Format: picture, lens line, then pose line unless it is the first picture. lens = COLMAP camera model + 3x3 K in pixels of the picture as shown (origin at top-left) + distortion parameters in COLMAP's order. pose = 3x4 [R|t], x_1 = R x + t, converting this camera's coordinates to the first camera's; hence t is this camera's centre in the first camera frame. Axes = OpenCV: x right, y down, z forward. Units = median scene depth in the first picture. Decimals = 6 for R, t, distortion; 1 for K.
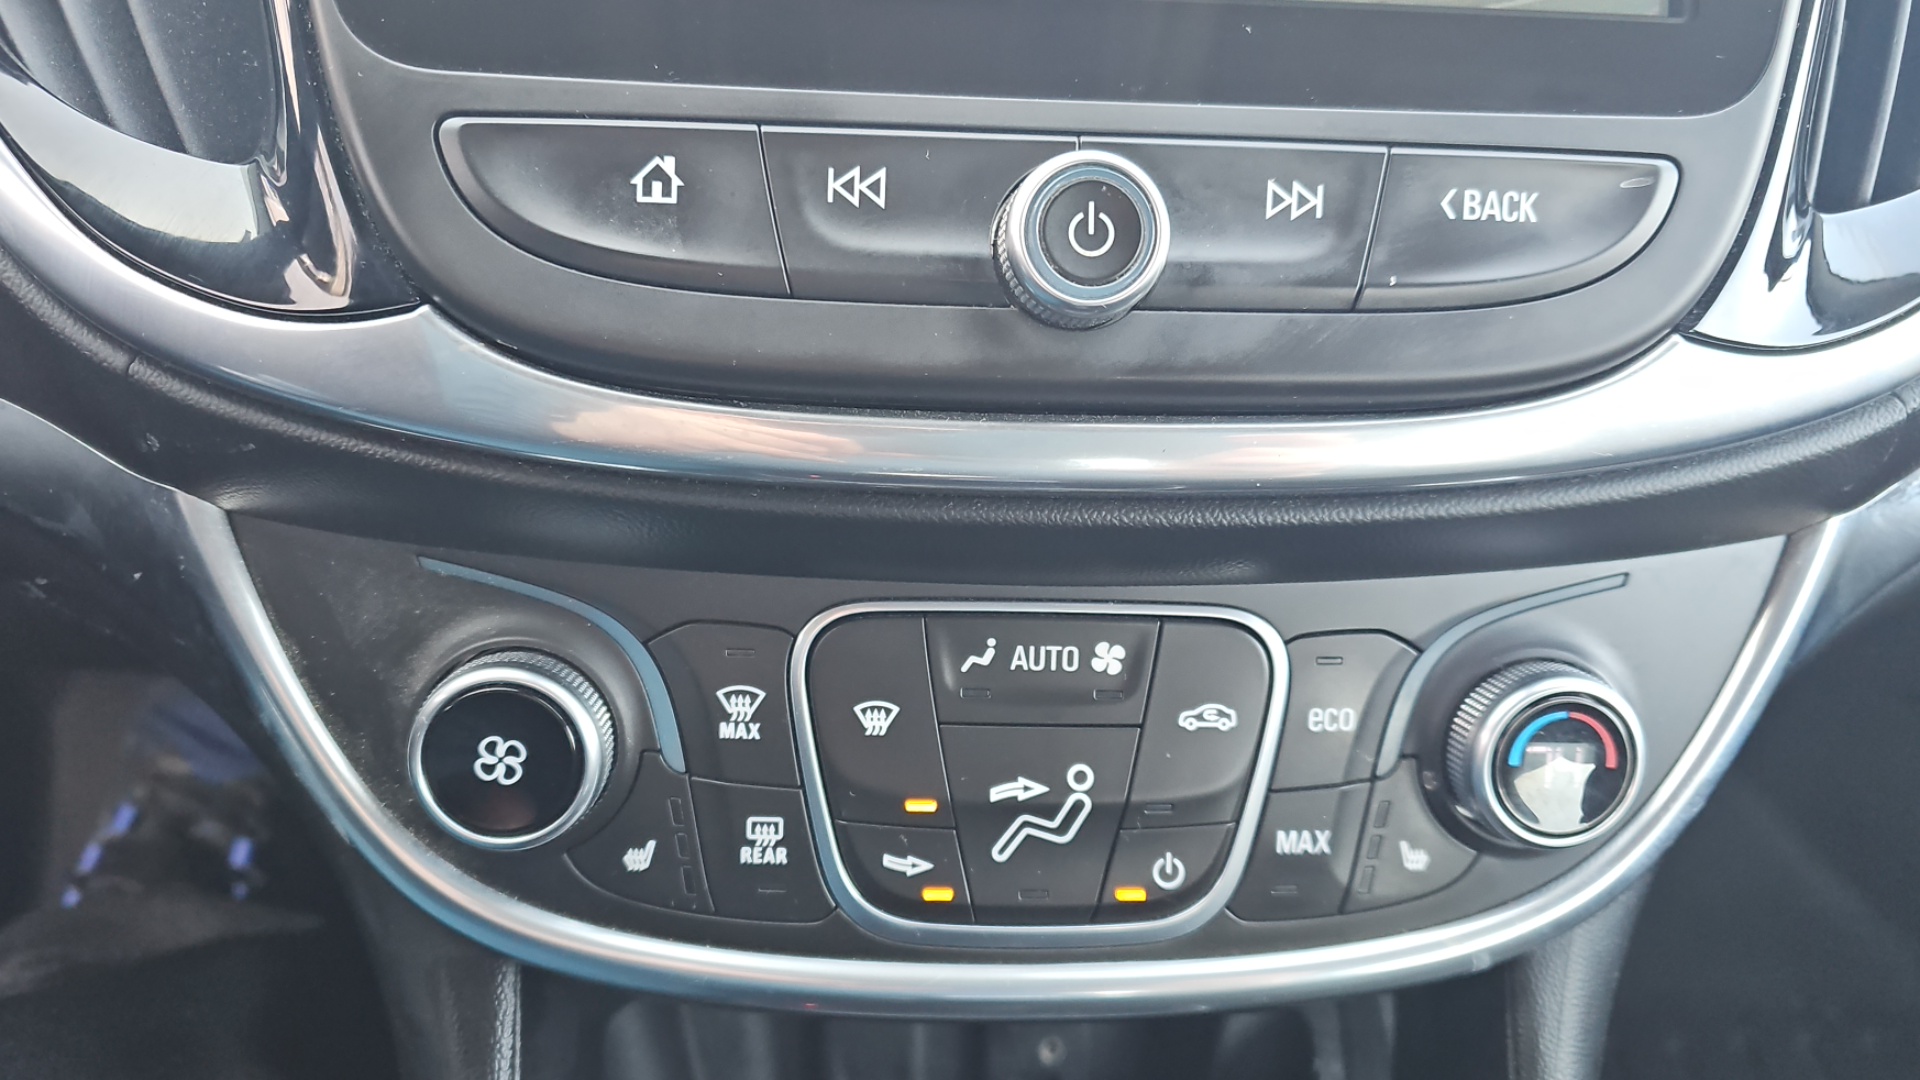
lens RADIAL K [[1362.2, 0, 945.6], [0, 1362.2, 519.4], [0, 0, 1]] dist [0.081513, -0.062106]
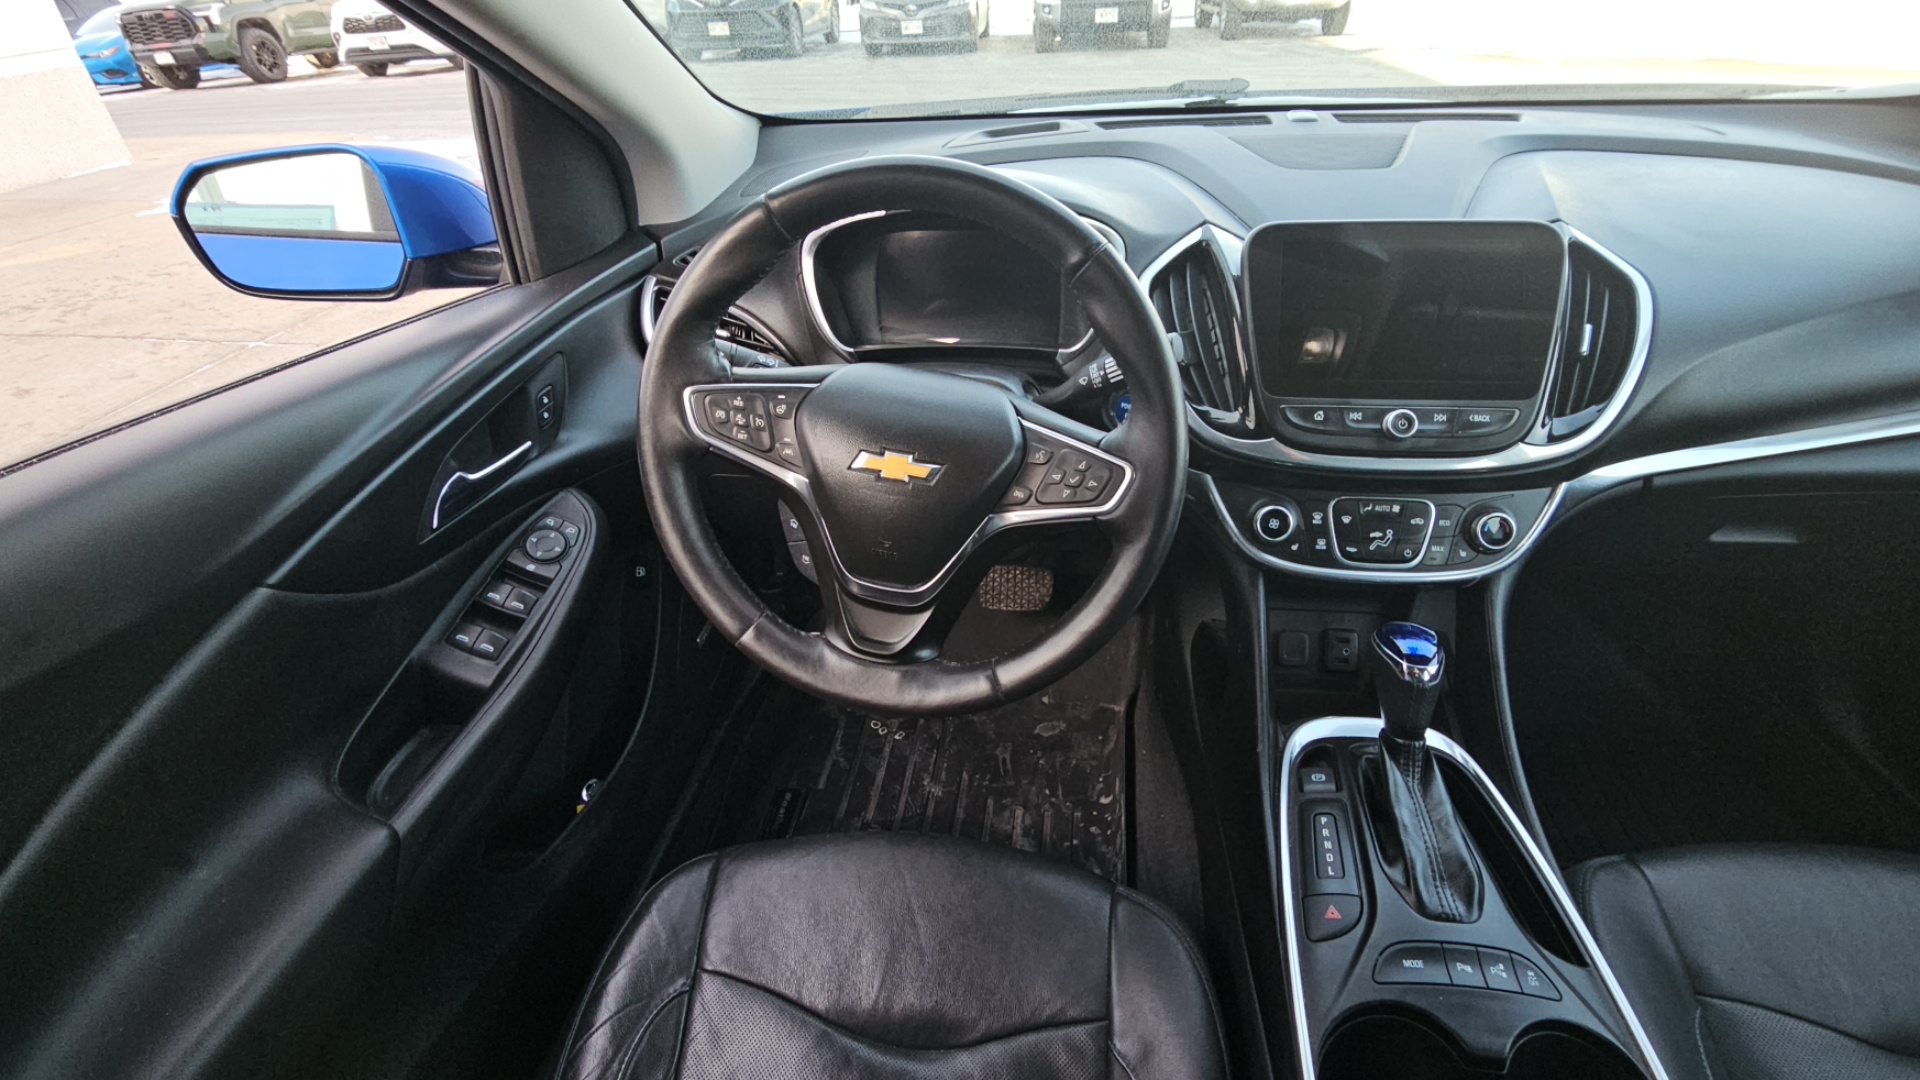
lens RADIAL K [[852.3, 0, 980.7], [0, 852.3, 545.4], [0, 0, 1]] dist [0.007149, -0.004774]
pose [[0.981207, 0.018405, -0.192076, -0.757289], [-0.022487, 0.999565, -0.019093, 0.328218], [0.191641, 0.023053, 0.981194, -2.299632]]
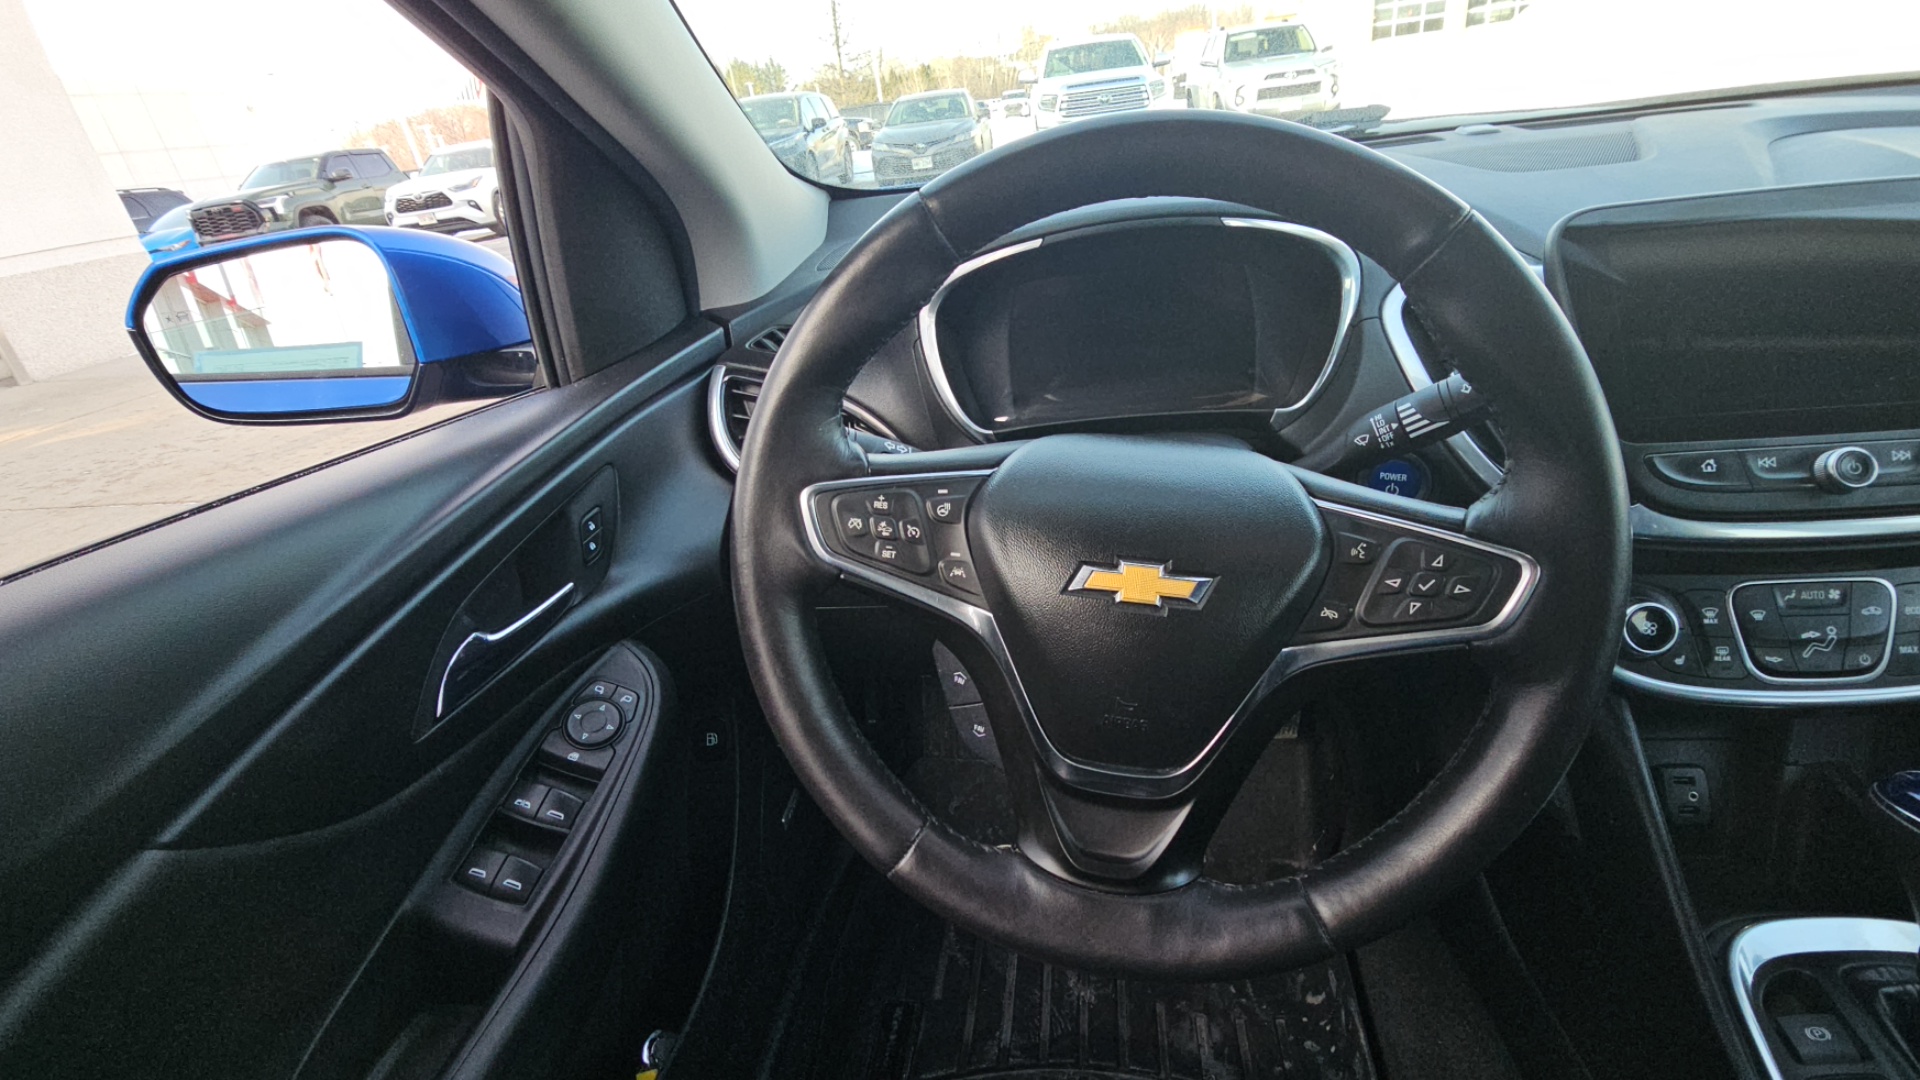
lens RADIAL K [[852.3, 0, 978.4], [0, 852.3, 543.4], [0, 0, 1]] dist [0.007149, -0.004774]
pose [[0.971643, -0.074495, -0.224411, -1.427083], [0.041923, 0.988313, -0.146562, 0.198201], [0.232707, 0.132998, 0.963410, -1.494872]]
